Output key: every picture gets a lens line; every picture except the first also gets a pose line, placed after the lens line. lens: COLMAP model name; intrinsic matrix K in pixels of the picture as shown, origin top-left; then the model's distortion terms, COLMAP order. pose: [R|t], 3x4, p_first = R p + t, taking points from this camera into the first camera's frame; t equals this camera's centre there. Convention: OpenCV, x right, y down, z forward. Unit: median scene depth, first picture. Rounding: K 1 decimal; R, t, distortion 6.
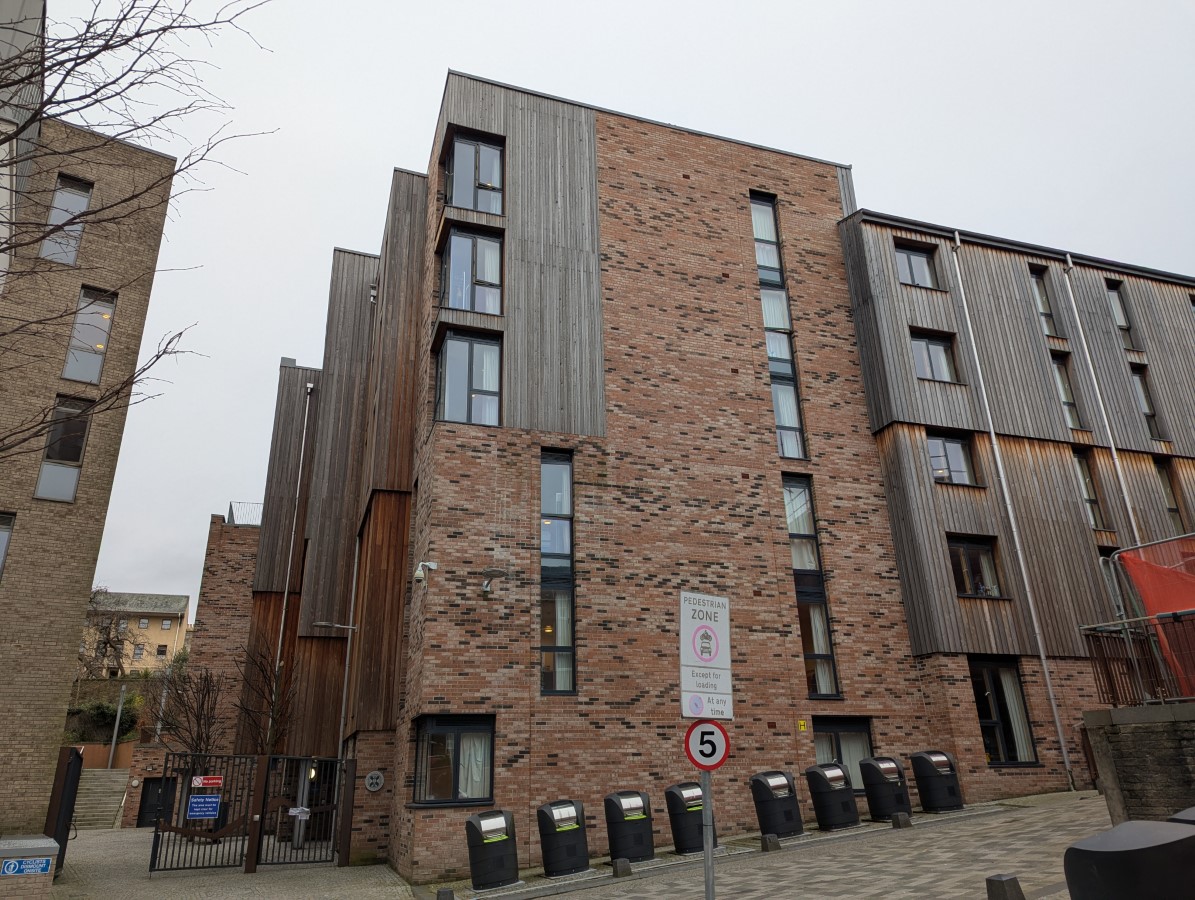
lens RADIAL K [[836.4, 0, 590.3], [0, 836.4, 442.9], [0, 0, 1]] dist [0.068332, -0.050726]
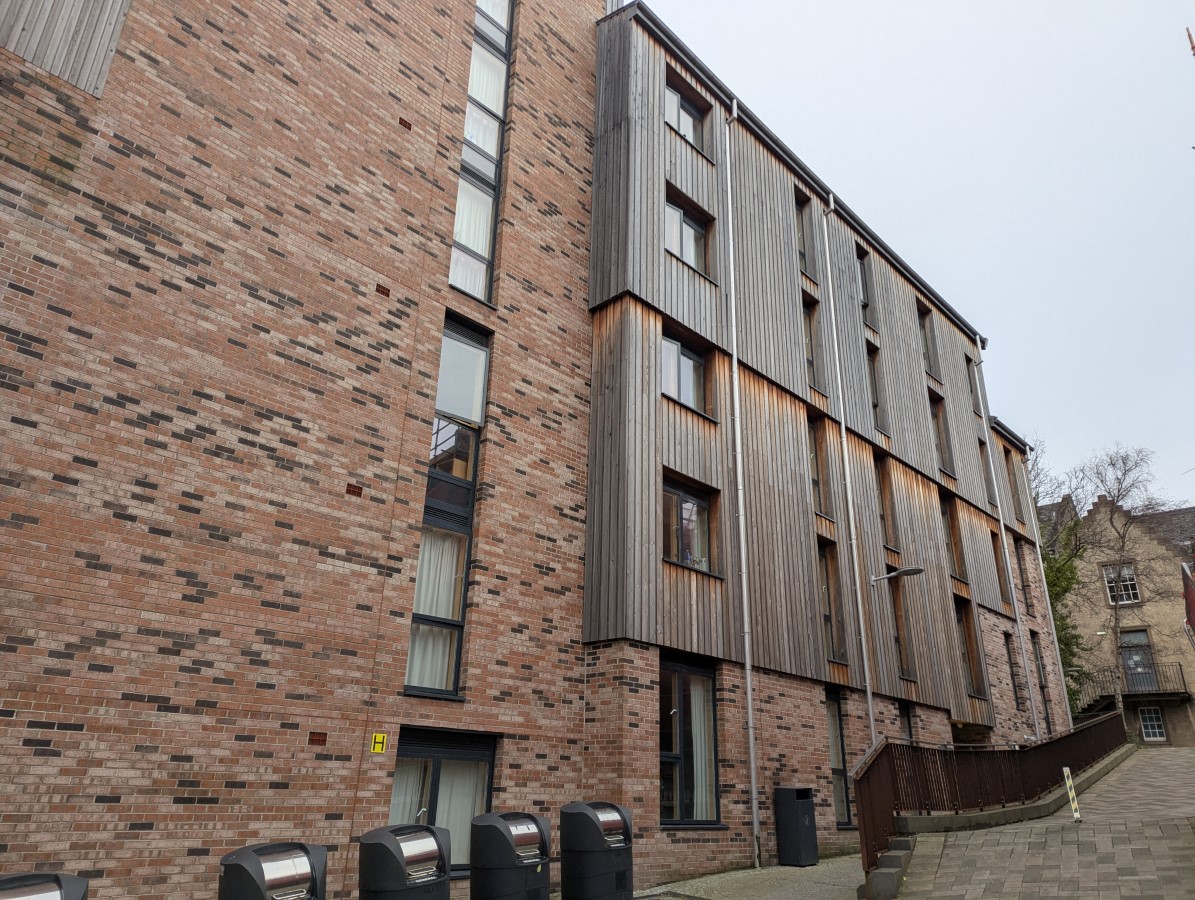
lens RADIAL K [[836.4, 0, 609.1], [0, 836.4, 443.3], [0, 0, 1]] dist [0.068332, -0.050726]
pose [[0.886656, 0.218940, 0.407317, 0.114934], [-0.208183, 0.975497, -0.071169, 0.149786], [-0.412918, -0.021694, 0.910510, 0.435286]]
